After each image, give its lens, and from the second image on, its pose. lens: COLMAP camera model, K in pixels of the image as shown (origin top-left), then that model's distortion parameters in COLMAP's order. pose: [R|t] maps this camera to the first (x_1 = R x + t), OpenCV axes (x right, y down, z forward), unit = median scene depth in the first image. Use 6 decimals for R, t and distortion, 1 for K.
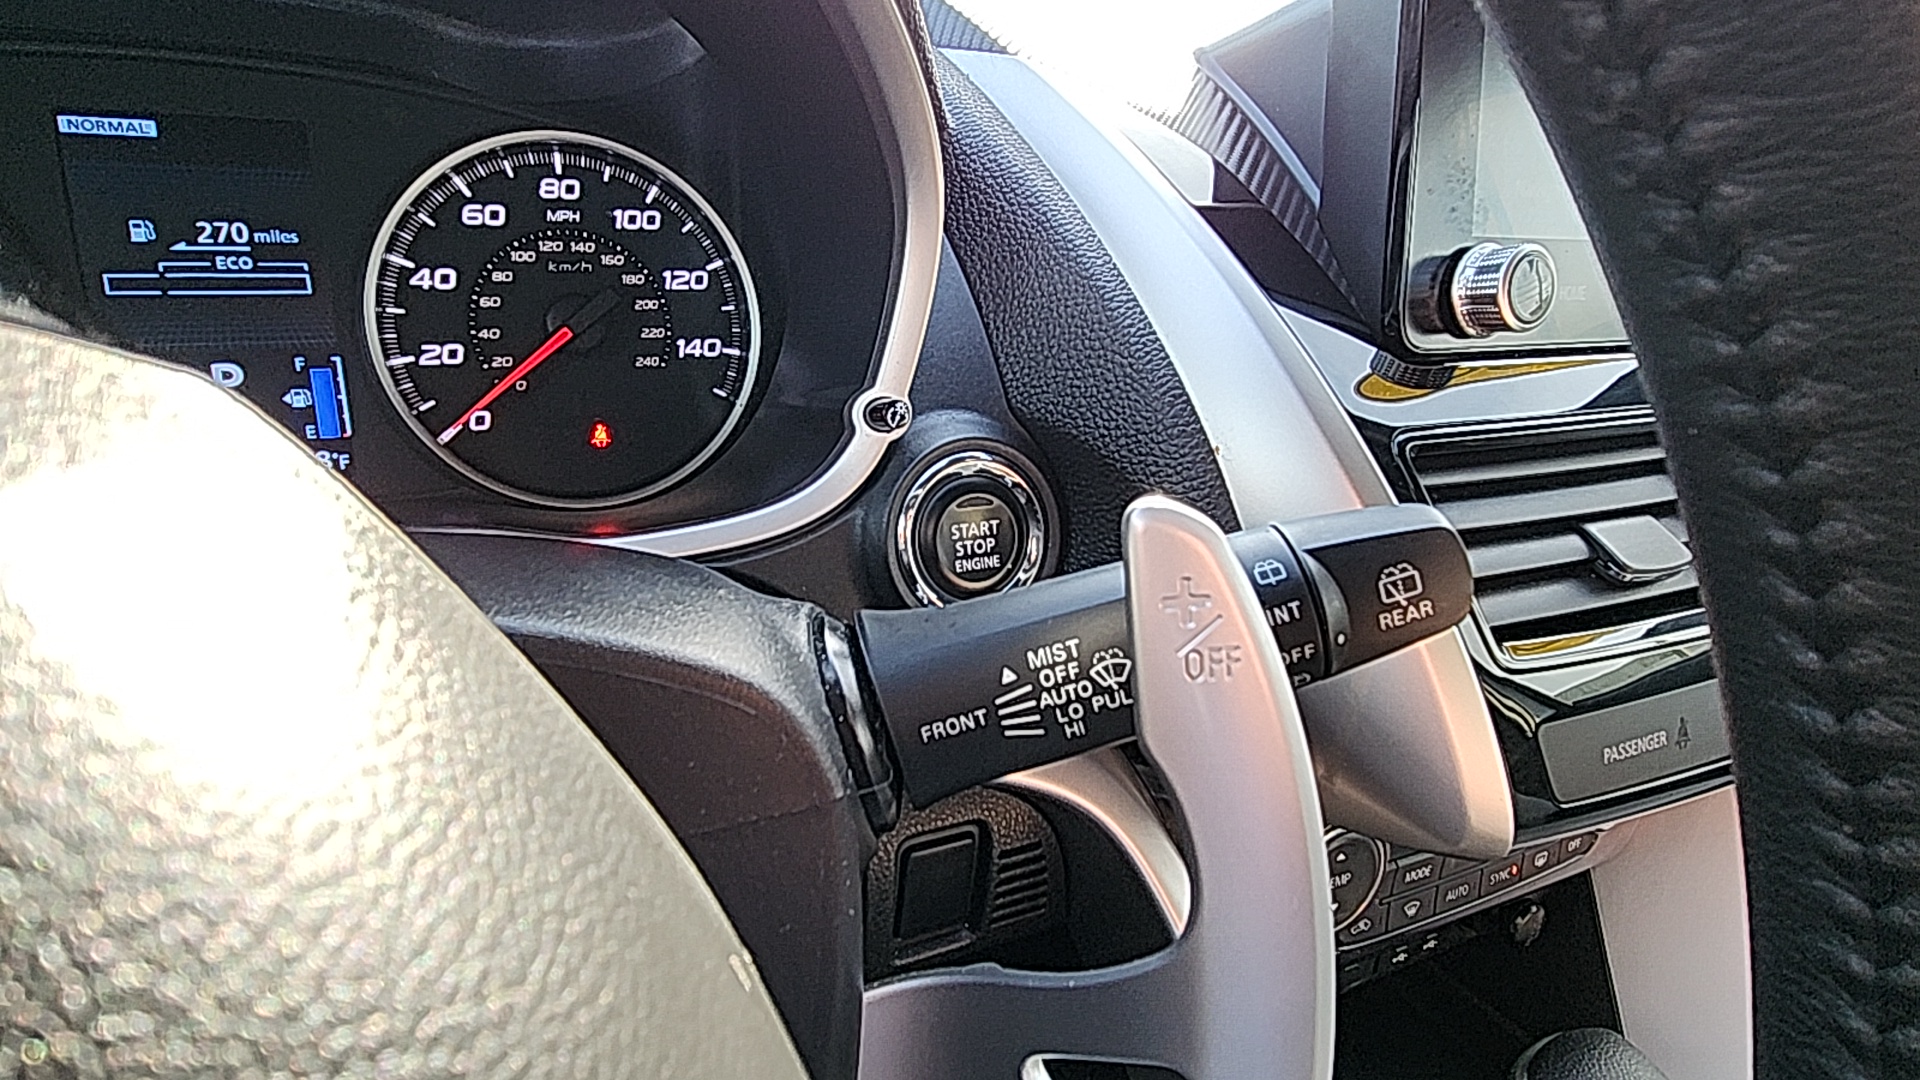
lens RADIAL K [[1006.8, 0, 944.6], [0, 1006.8, 546.1], [0, 0, 1]] dist [0.002827, 0.003545]
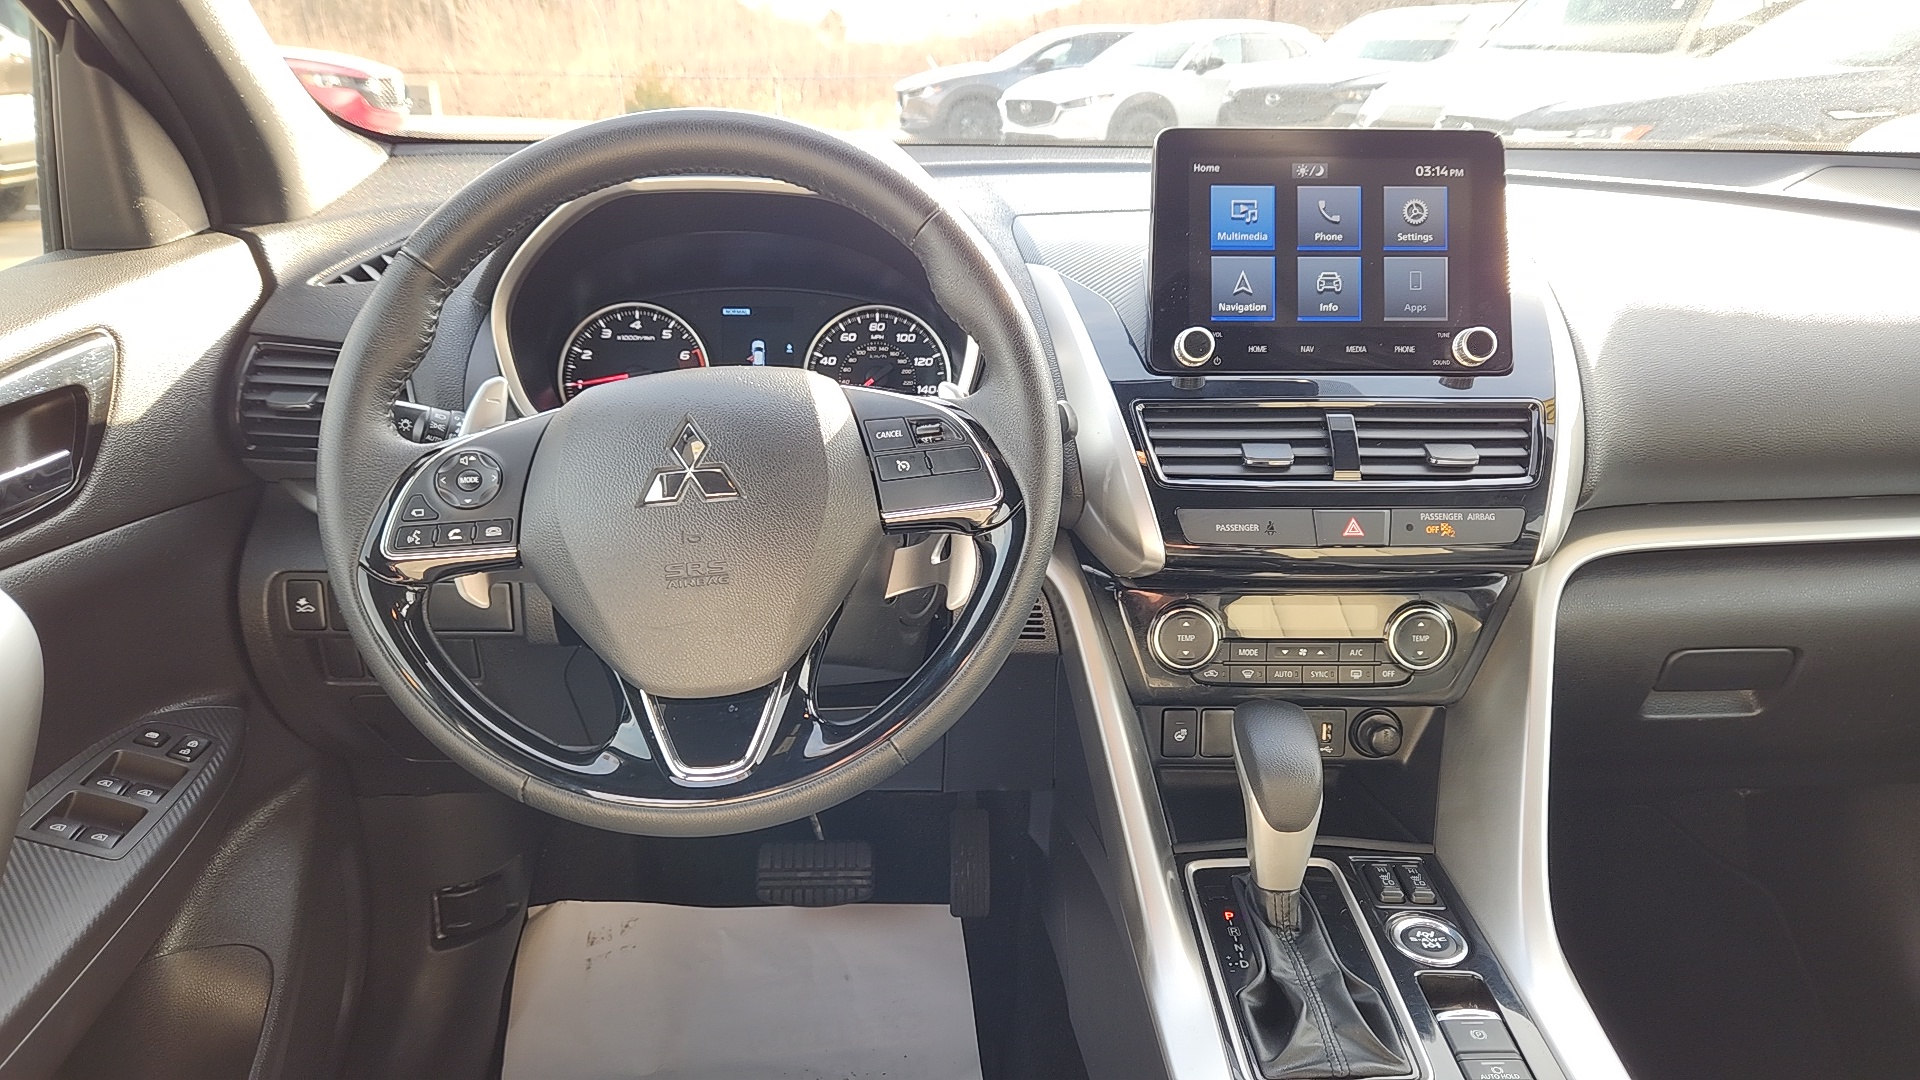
lens RADIAL K [[1323.5, 0, 971.2], [0, 1323.5, 551.4], [0, 0, 1]] dist [0.034759, -0.026216]
pose [[0.911162, 0.026714, -0.411181, 1.255078], [-0.106073, 0.979471, -0.171419, 0.767069], [0.398161, 0.199806, 0.895291, -1.828449]]
